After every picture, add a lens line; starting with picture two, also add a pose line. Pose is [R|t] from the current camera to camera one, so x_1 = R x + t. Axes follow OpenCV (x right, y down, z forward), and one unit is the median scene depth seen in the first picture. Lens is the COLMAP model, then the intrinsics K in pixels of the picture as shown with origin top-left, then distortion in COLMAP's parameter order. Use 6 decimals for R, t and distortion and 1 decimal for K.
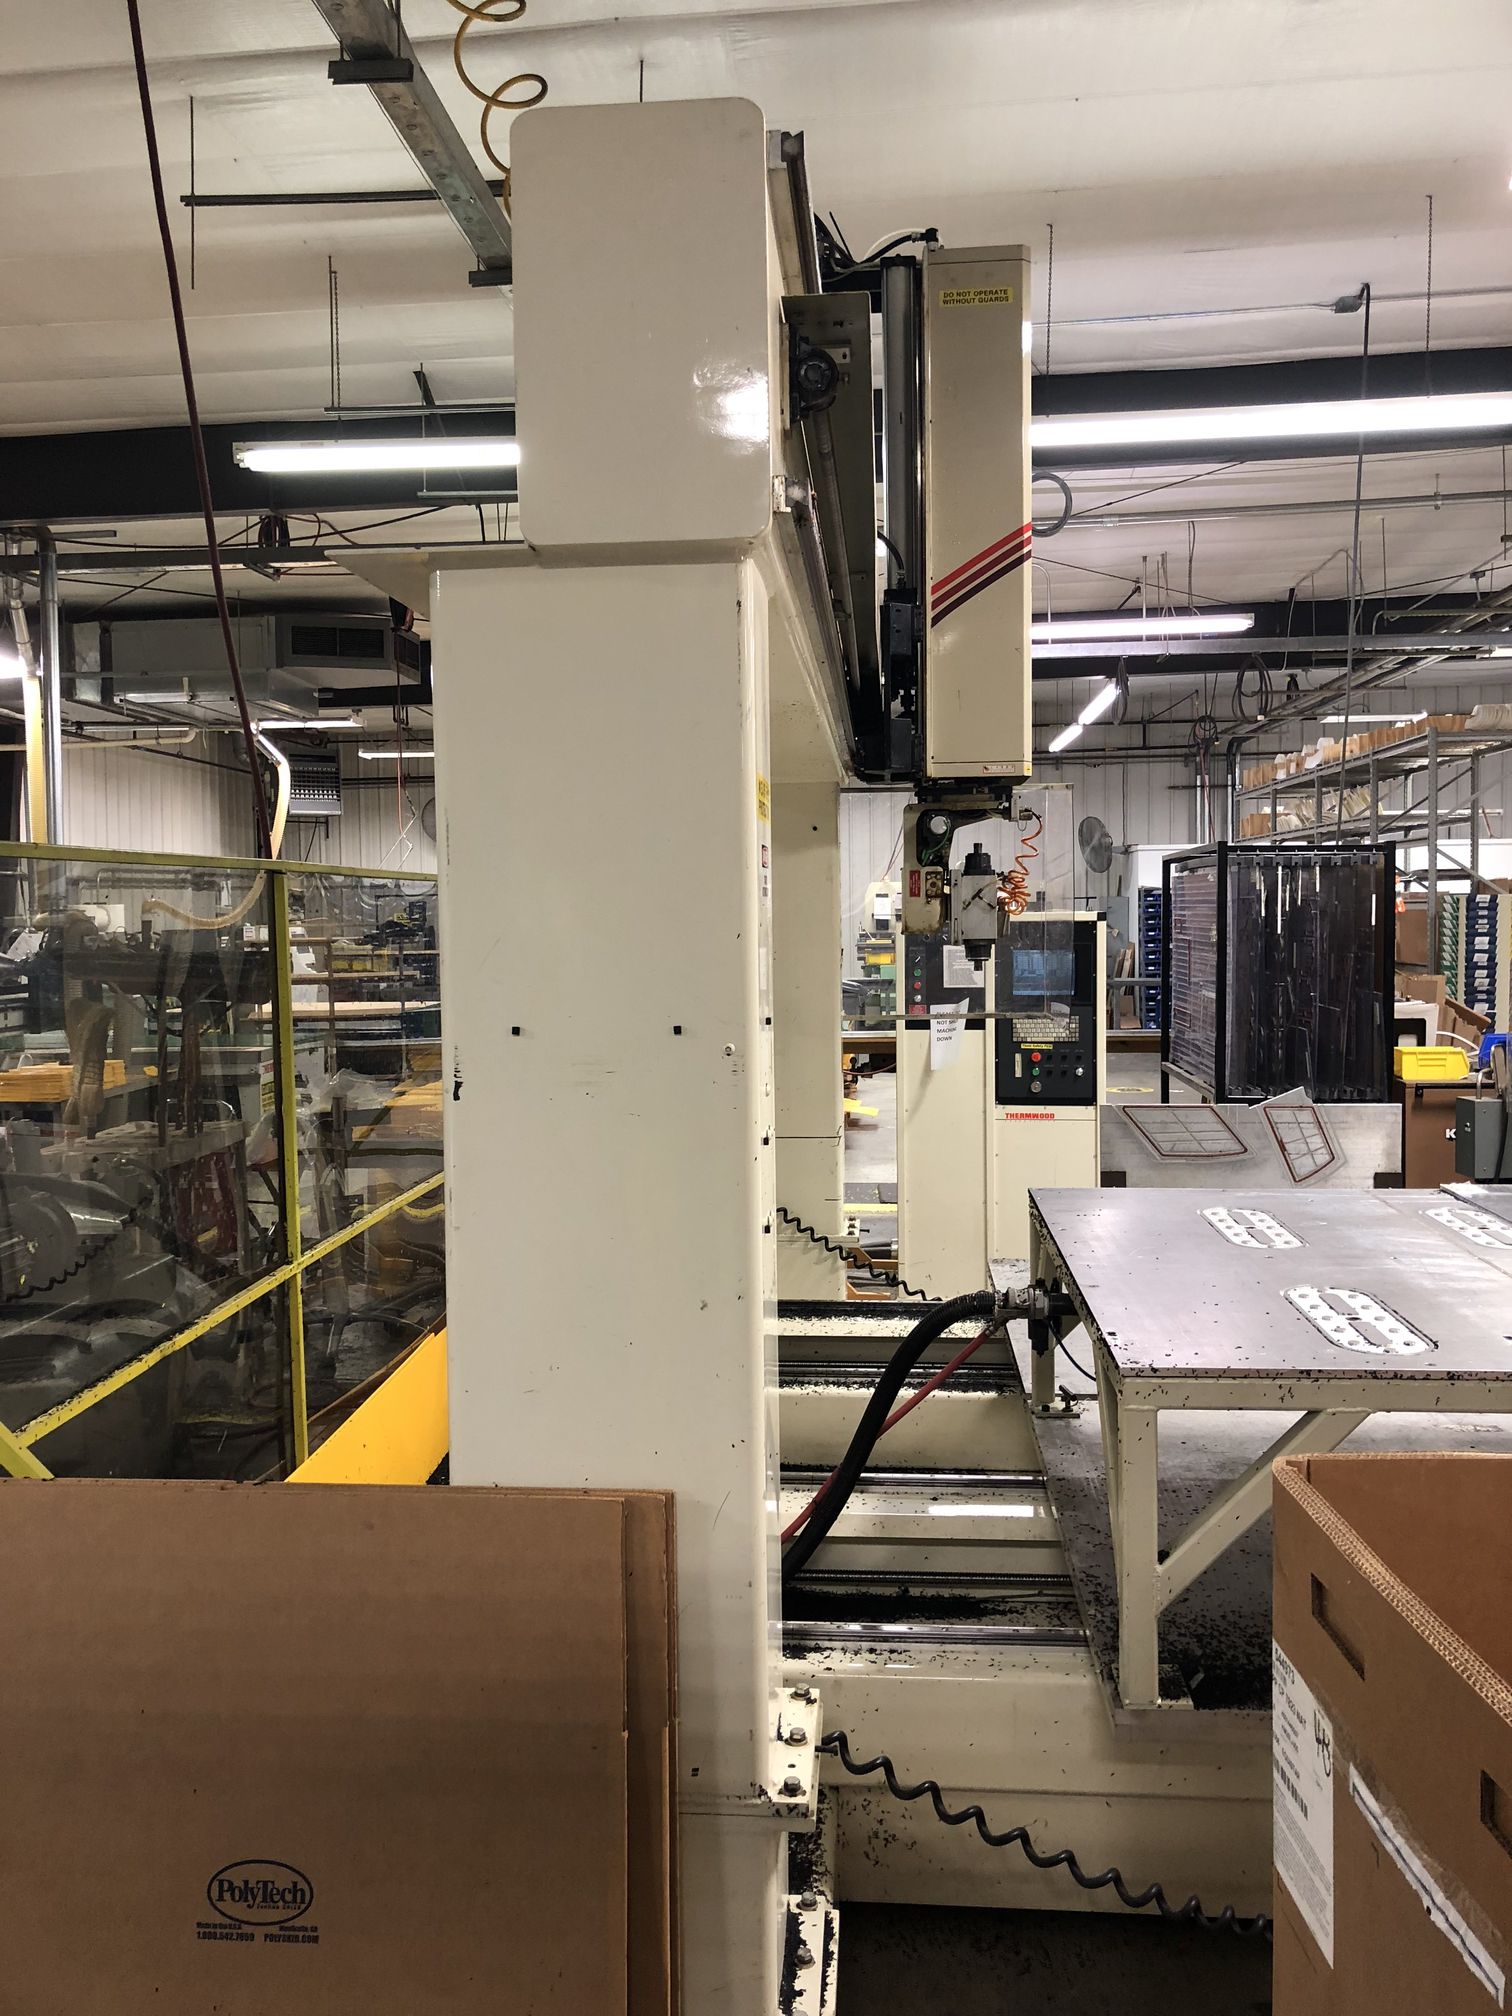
lens RADIAL K [[1652.8, 0, 756.0], [0, 1652.8, 1008.0], [0, 0, 1]] dist [0.020601, -0.005272]
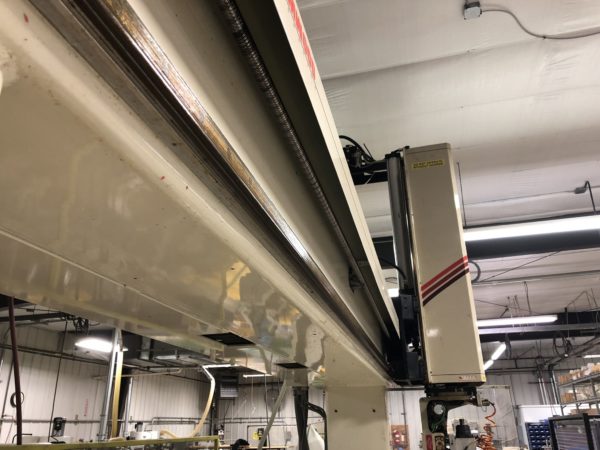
lens RADIAL K [[491.9, 0, 300.0], [0, 491.9, 225.0], [0, 0, 1]] dist [0.020601, -0.005272]
pose [[0.986816, -0.064301, -0.148523, 0.023687], [-0.005958, 0.902633, -0.430370, -0.026184], [0.161735, 0.425581, 0.890350, 0.175819]]
